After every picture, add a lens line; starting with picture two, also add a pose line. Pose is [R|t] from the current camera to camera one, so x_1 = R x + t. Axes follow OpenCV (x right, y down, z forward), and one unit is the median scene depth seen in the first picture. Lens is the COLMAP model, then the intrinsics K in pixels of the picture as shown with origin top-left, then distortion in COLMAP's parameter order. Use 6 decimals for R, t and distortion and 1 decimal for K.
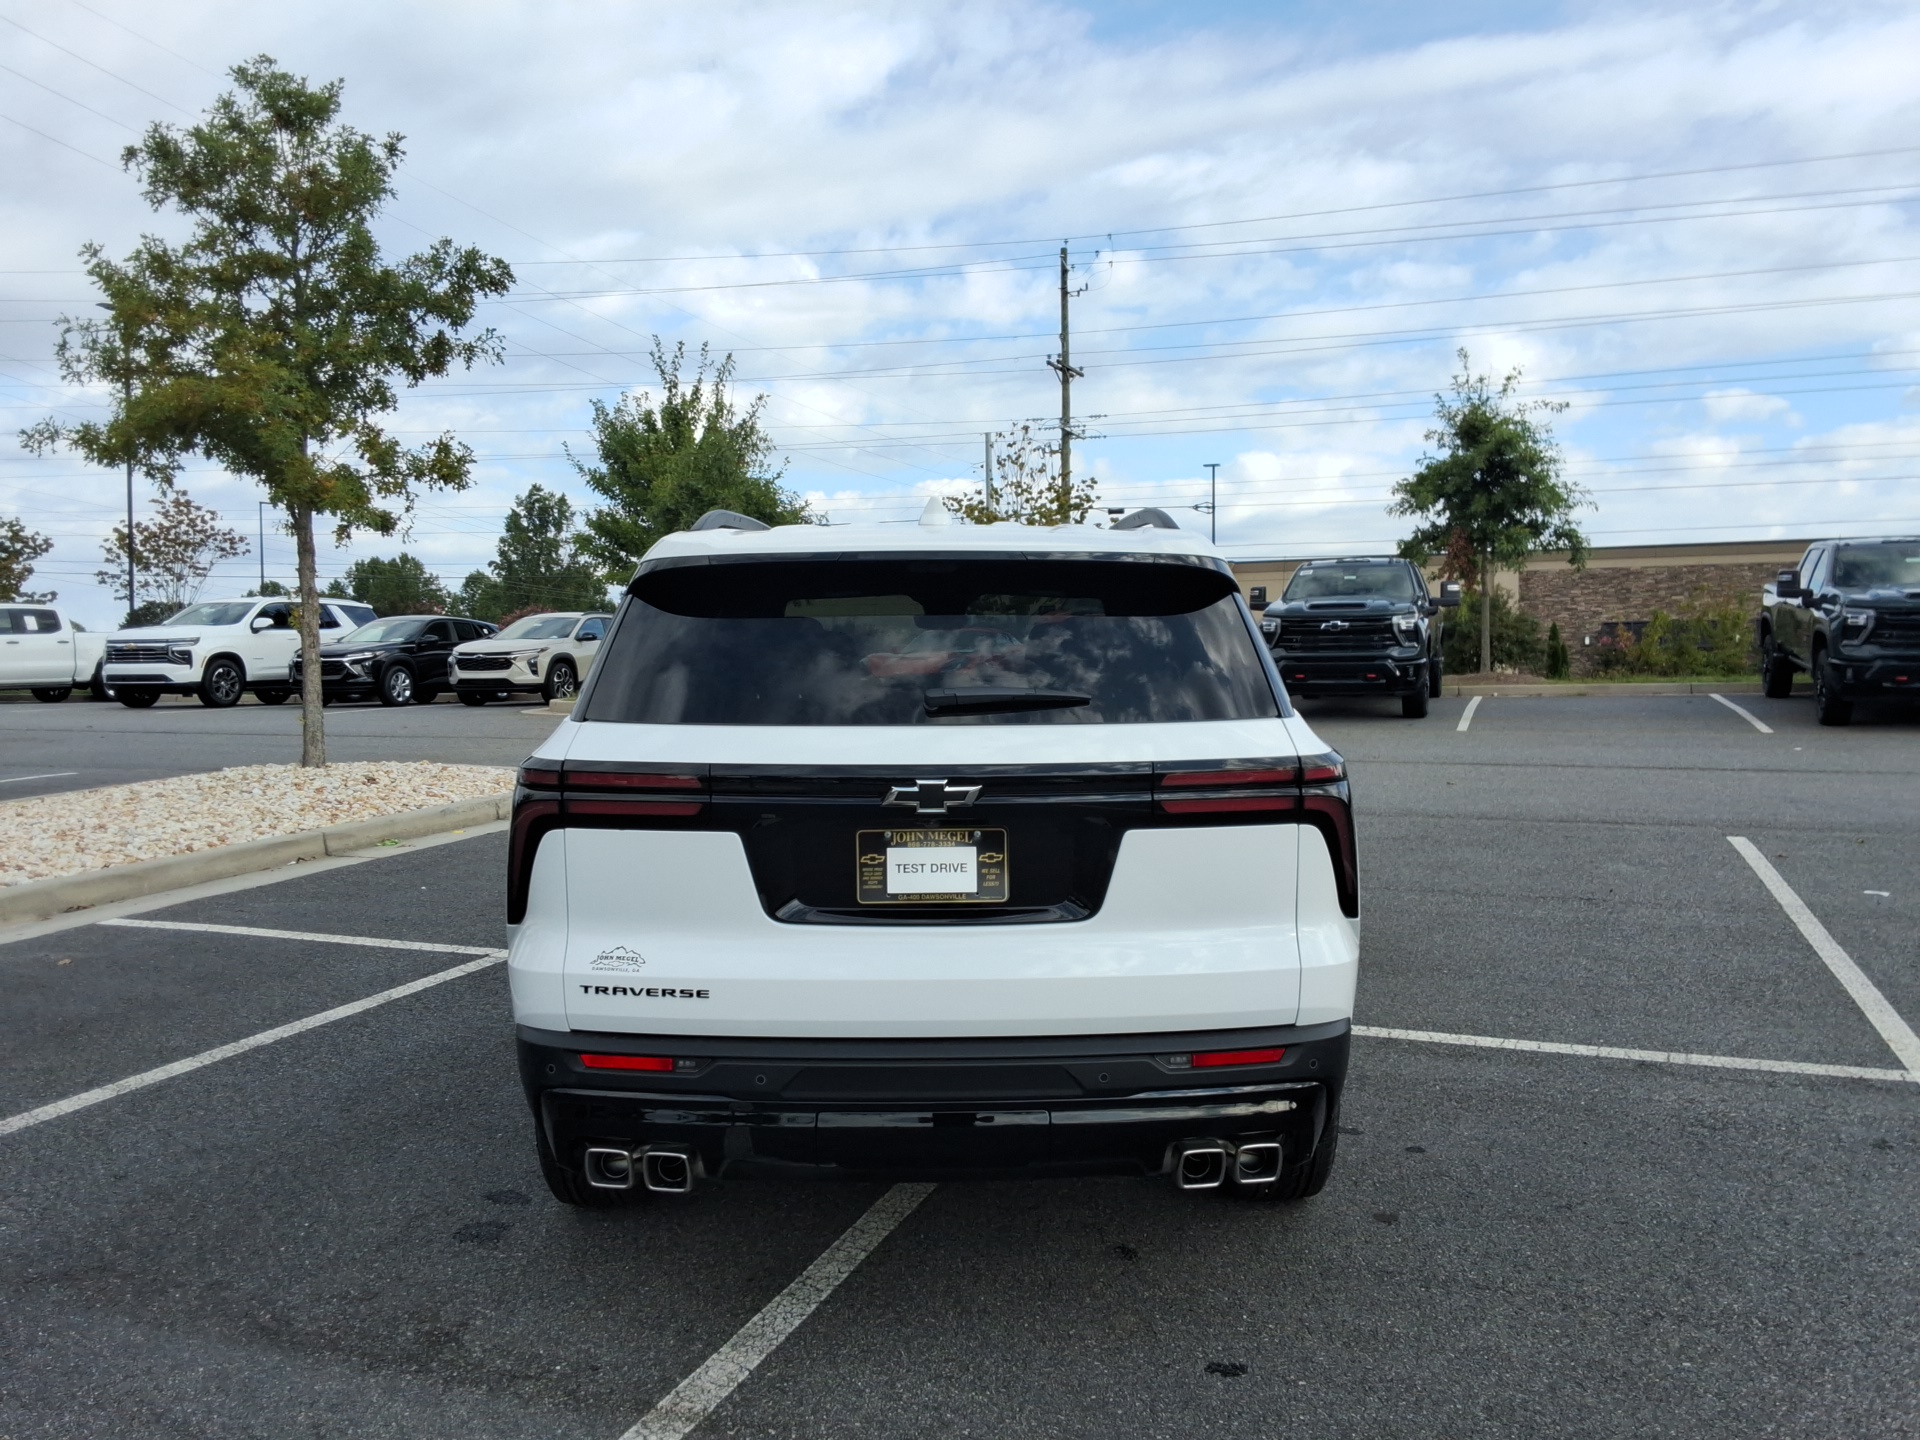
lens RADIAL K [[1543.7, 0, 969.0], [0, 1543.7, 737.6], [0, 0, 1]] dist [0.087444, -0.138598]
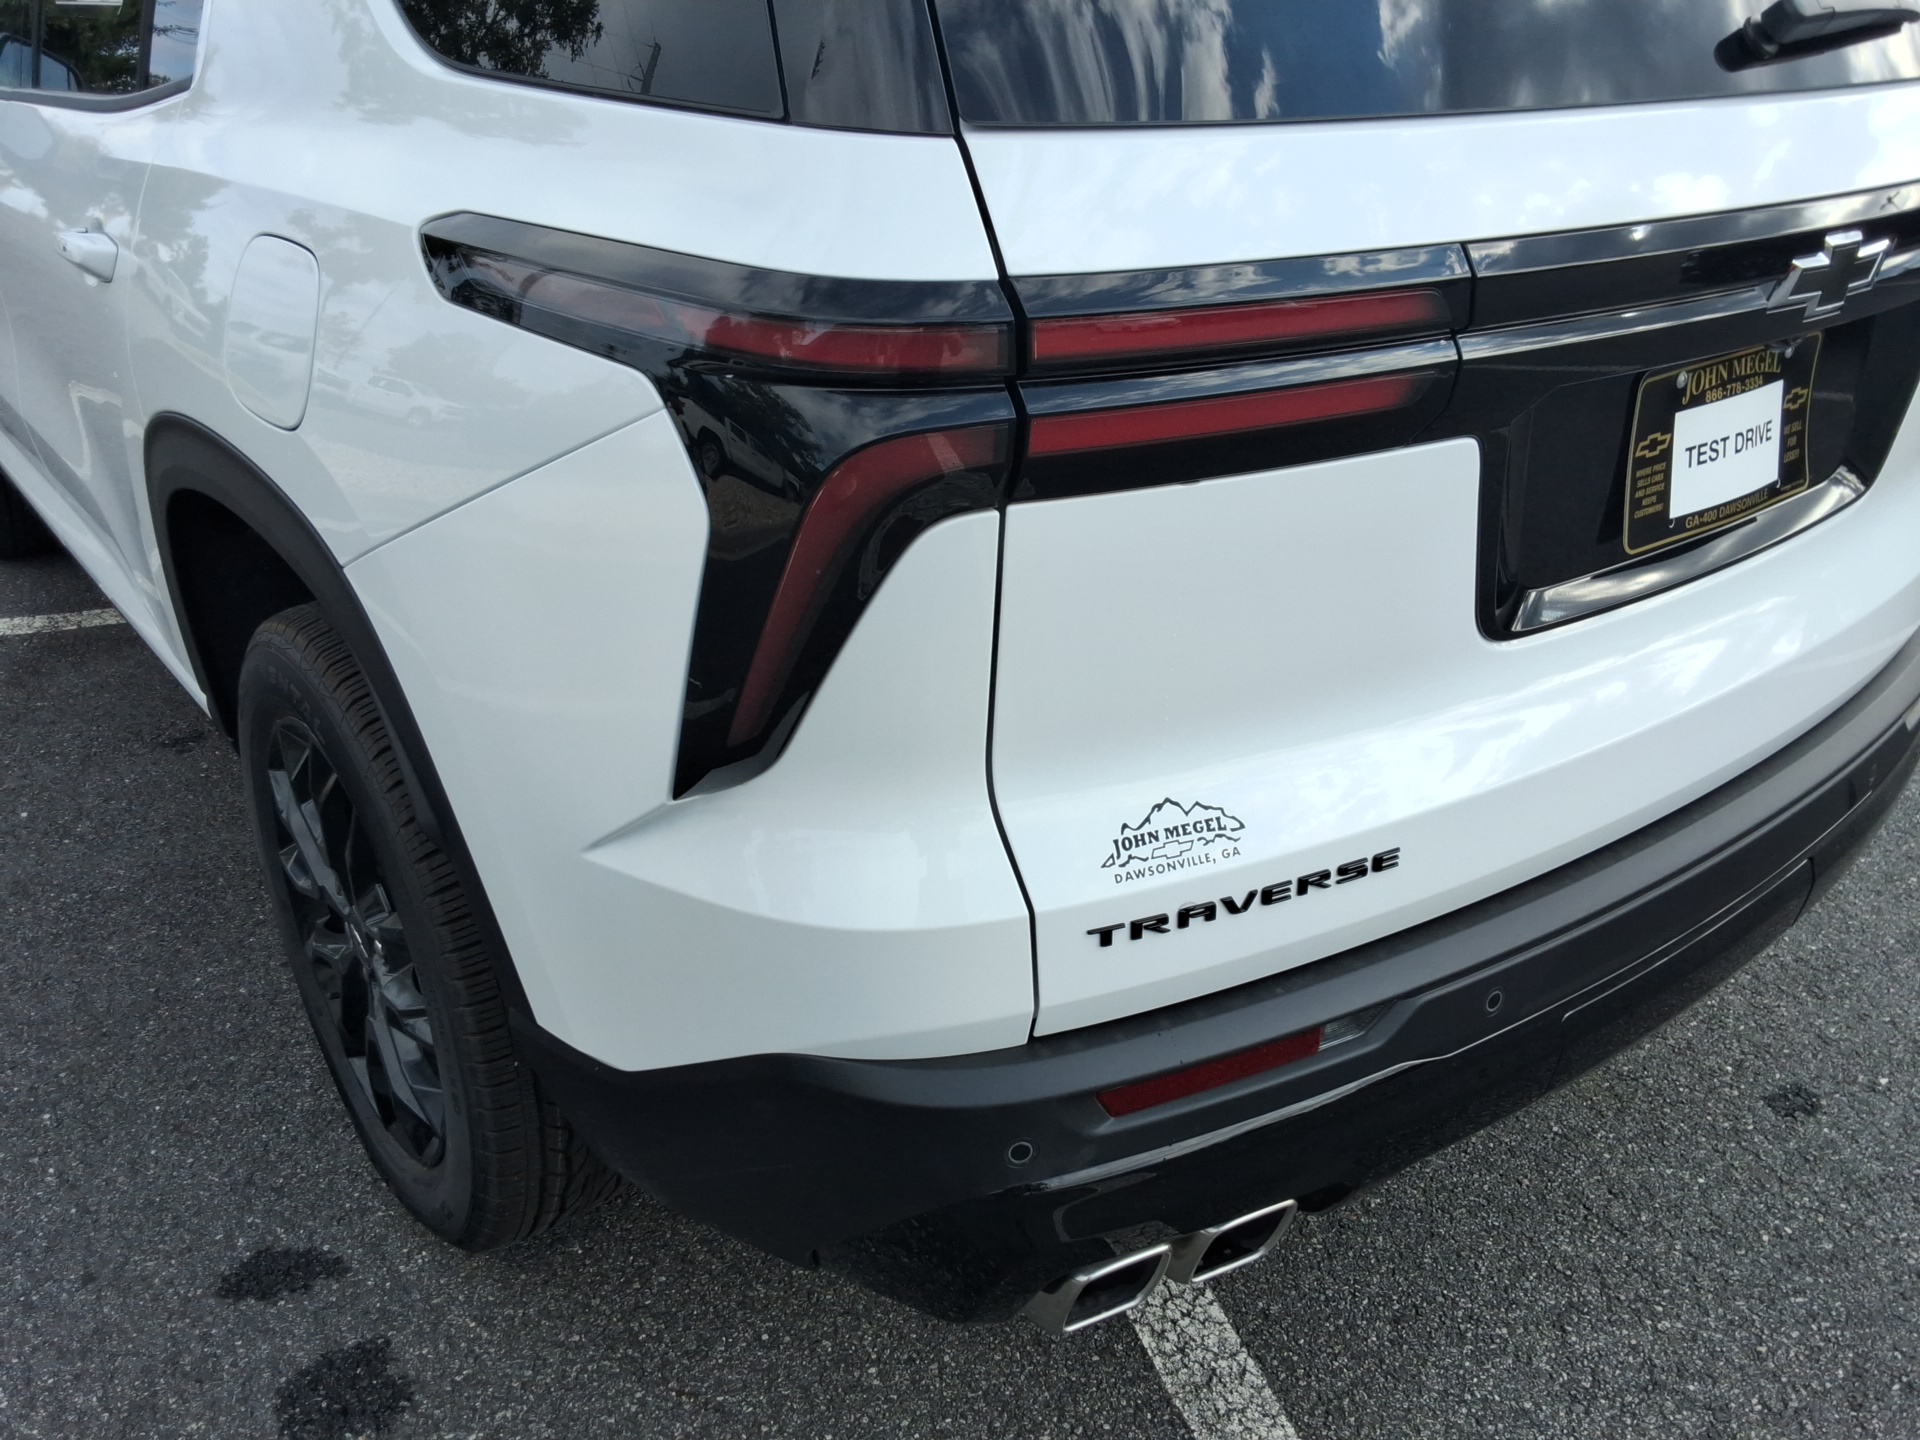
lens RADIAL K [[1543.7, 0, 969.6], [0, 1543.7, 727.6], [0, 0, 1]] dist [0.087444, -0.138598]
pose [[0.790940, -0.265431, 0.551327, -0.292059], [0.048246, 0.925263, 0.376244, -0.011730], [-0.609989, -0.270987, 0.744634, 0.492322]]
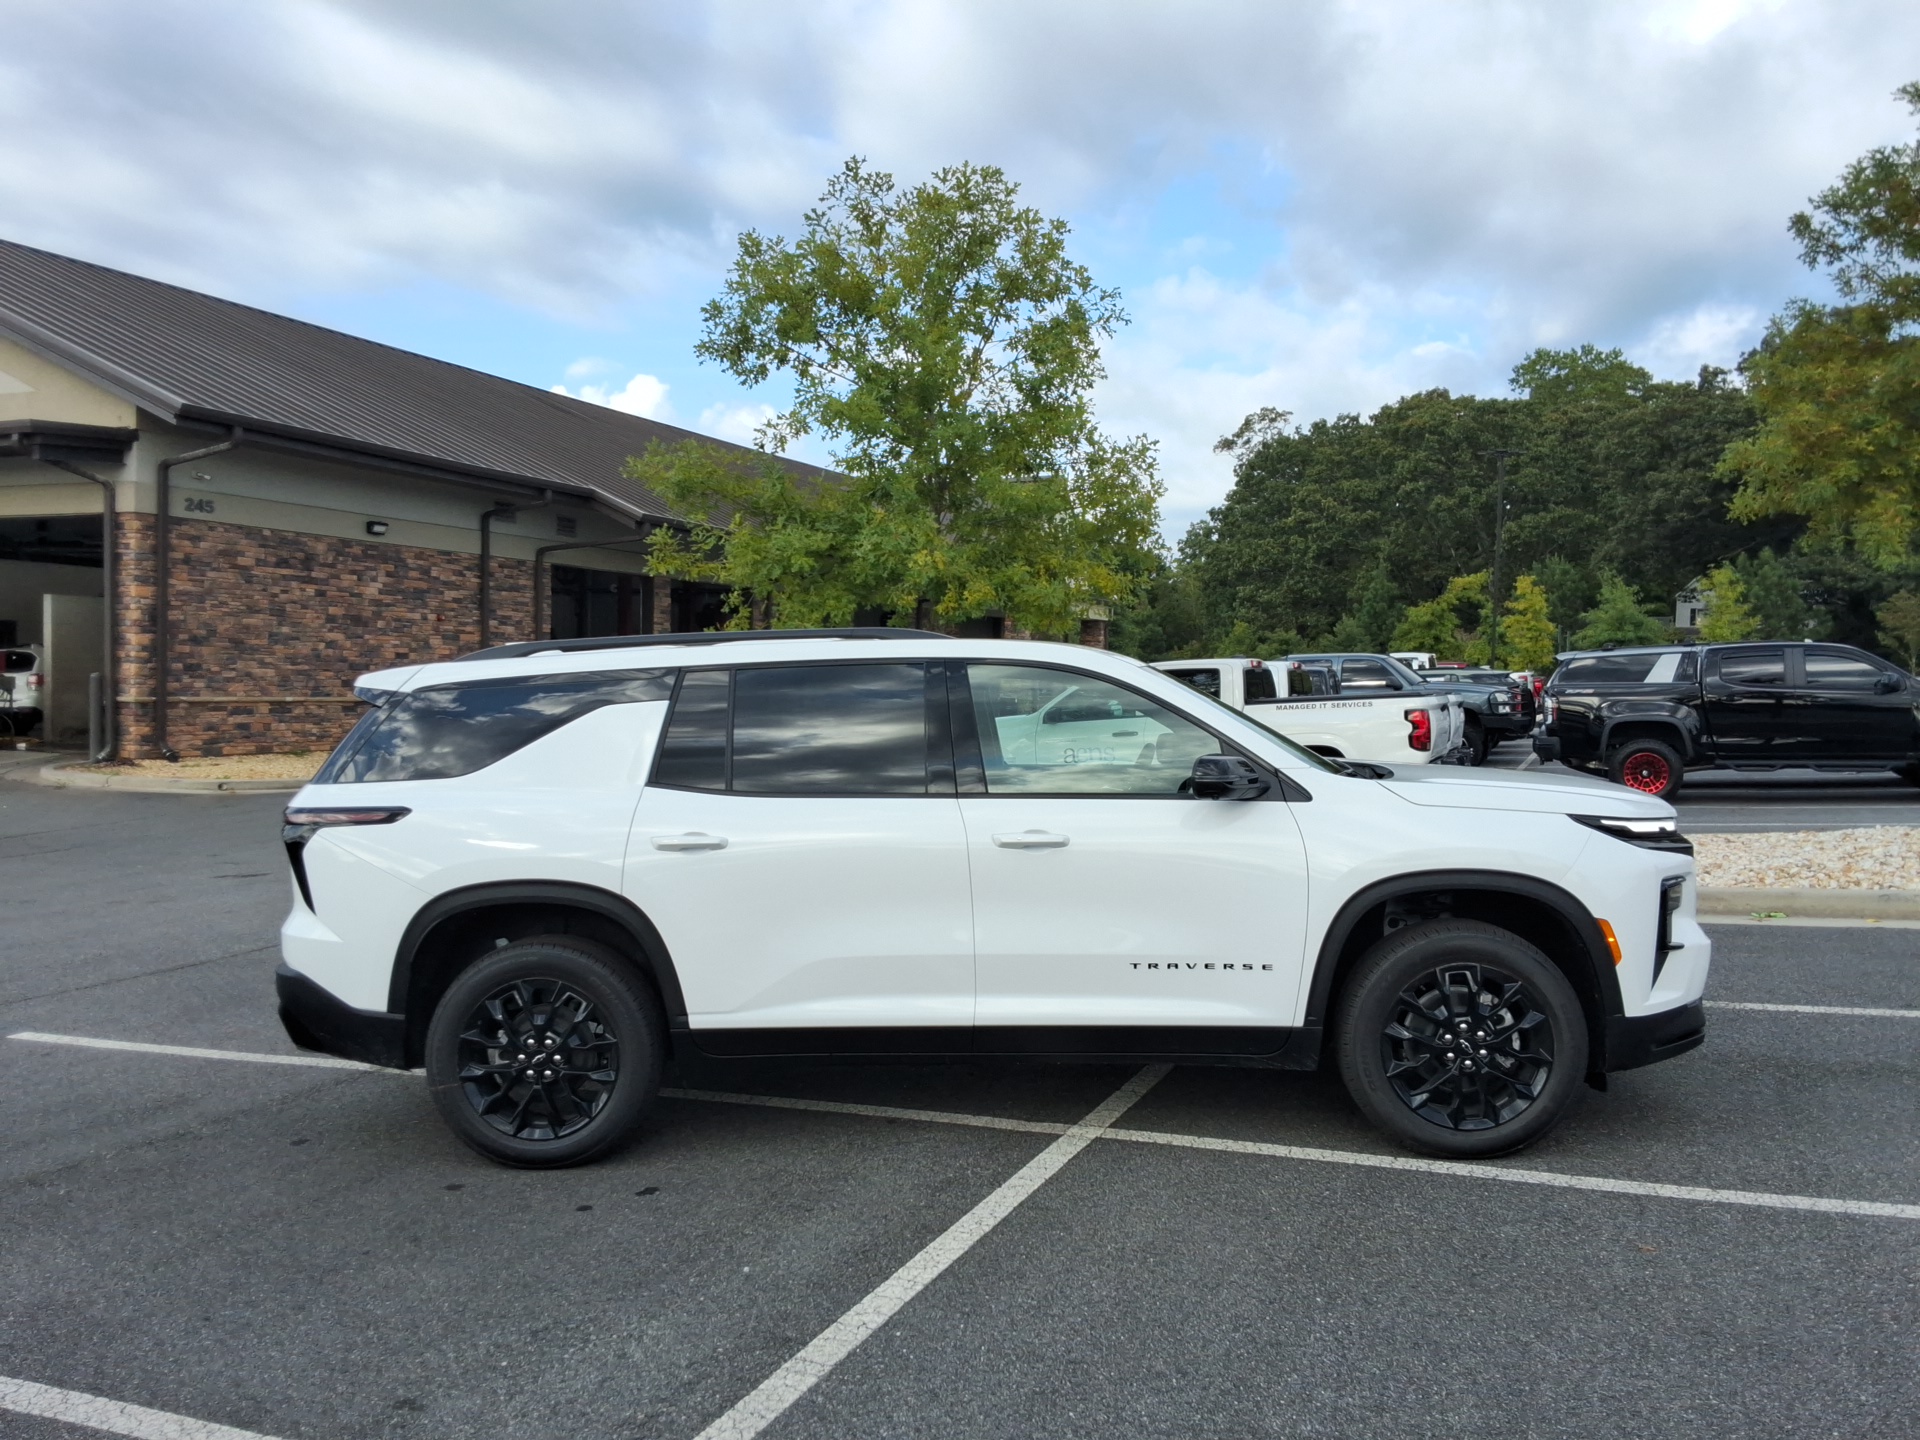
lens RADIAL K [[1543.7, 0, 965.5], [0, 1543.7, 729.1], [0, 0, 1]] dist [0.087444, -0.138598]
pose [[-0.058851, 0.035407, -0.997639, 1.232127], [-0.052309, 0.997888, 0.038502, -0.115628], [0.996895, 0.054452, -0.056875, 1.196373]]
